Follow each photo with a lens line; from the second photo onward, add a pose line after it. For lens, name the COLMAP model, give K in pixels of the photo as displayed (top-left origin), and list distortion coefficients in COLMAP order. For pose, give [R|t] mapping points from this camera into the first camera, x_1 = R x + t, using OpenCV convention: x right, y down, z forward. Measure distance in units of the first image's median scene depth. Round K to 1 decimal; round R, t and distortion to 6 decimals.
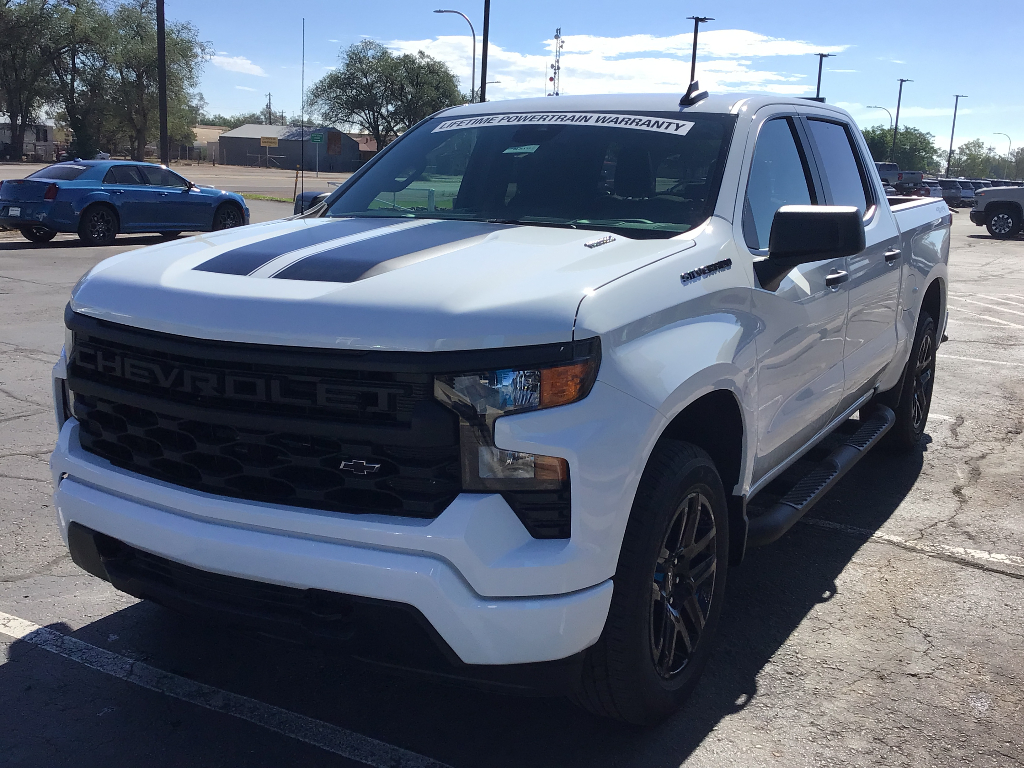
lens RADIAL K [[1126.2, 0, 526.2], [0, 1126.2, 383.4], [0, 0, 1]] dist [0.072522, -0.028297]
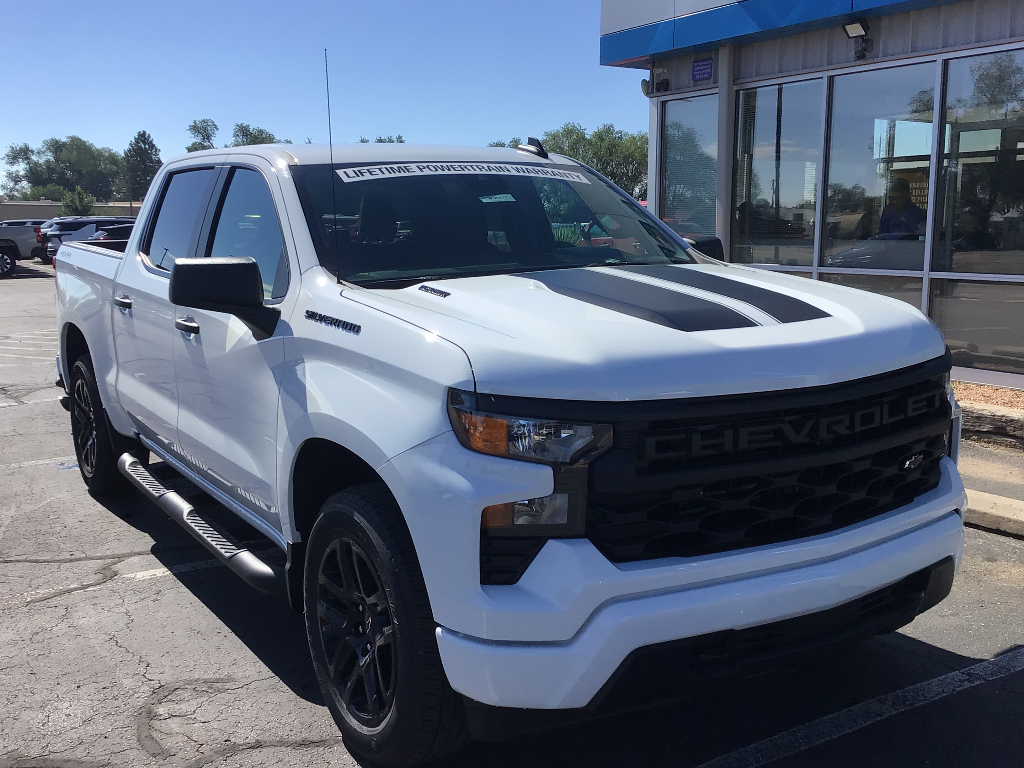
lens RADIAL K [[1126.2, 0, 526.2], [0, 1126.2, 383.4], [0, 0, 1]] dist [0.072522, -0.028297]
pose [[0.481573, -0.173998, 0.858960, -1.198148], [0.205009, 0.975267, 0.082621, -0.166818], [-0.852091, 0.136306, 0.505333, 0.660106]]
